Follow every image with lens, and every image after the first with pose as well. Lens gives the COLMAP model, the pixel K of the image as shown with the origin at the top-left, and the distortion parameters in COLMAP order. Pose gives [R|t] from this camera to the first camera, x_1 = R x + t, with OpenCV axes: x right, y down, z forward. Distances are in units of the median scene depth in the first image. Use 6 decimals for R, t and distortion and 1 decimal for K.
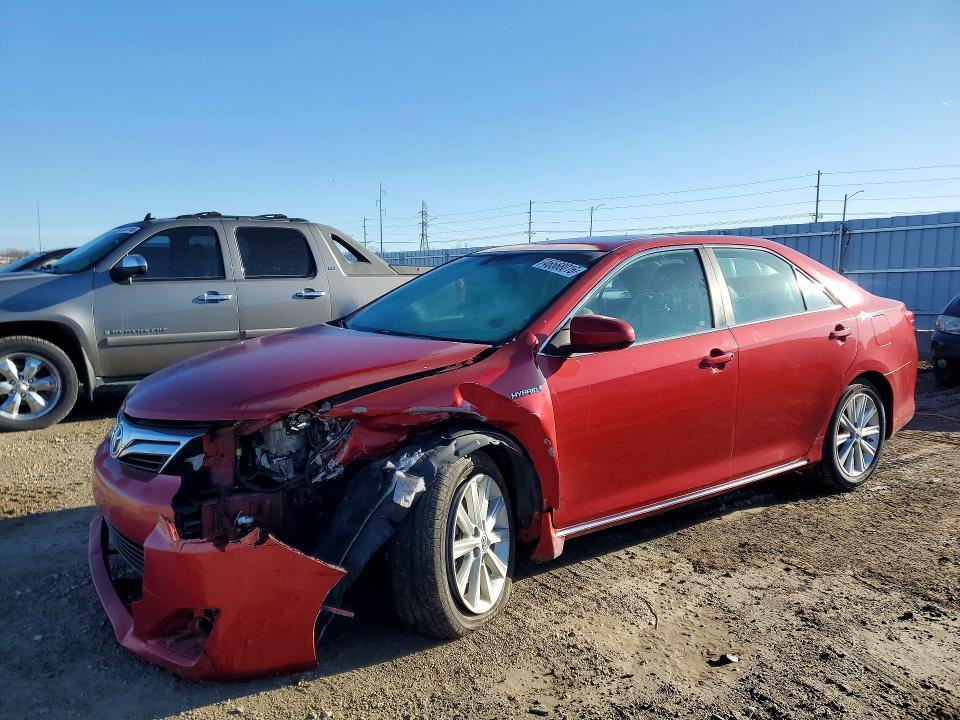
lens RADIAL K [[782.8, 0, 480.0], [0, 782.8, 360.0], [0, 0, 1]] dist [0.002233, 0.007701]
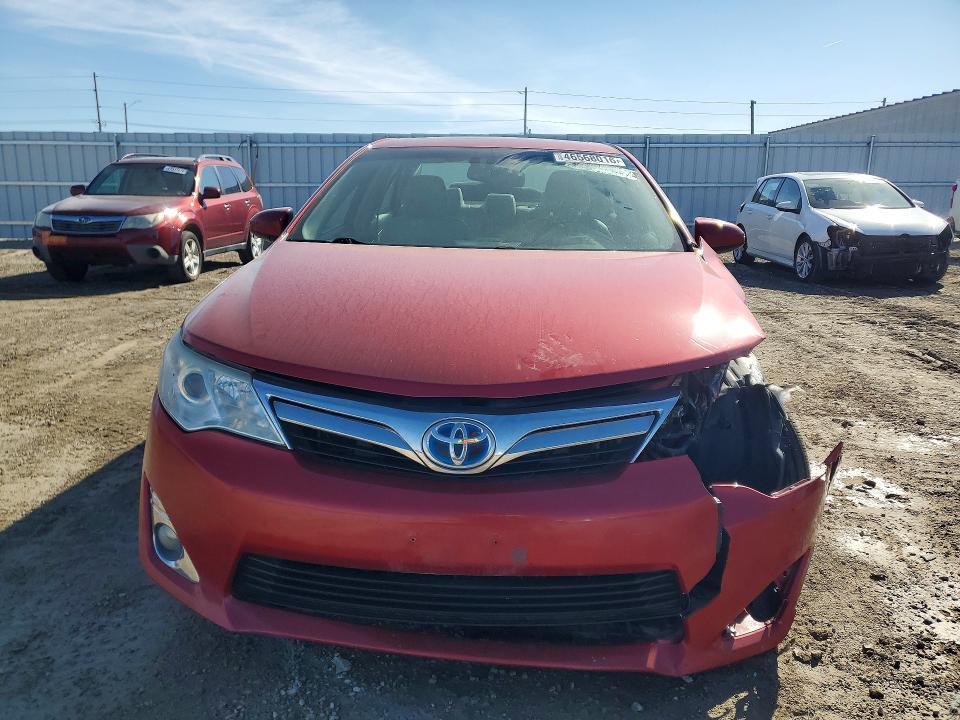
lens RADIAL K [[813.7, 0, 480.0], [0, 813.7, 360.0], [0, 0, 1]] dist [0.028030, -0.002035]
pose [[0.558709, -0.157113, 0.814346, -0.337972], [0.082104, 0.987547, 0.134199, -0.014248], [-0.825290, -0.008117, 0.564651, 0.242405]]
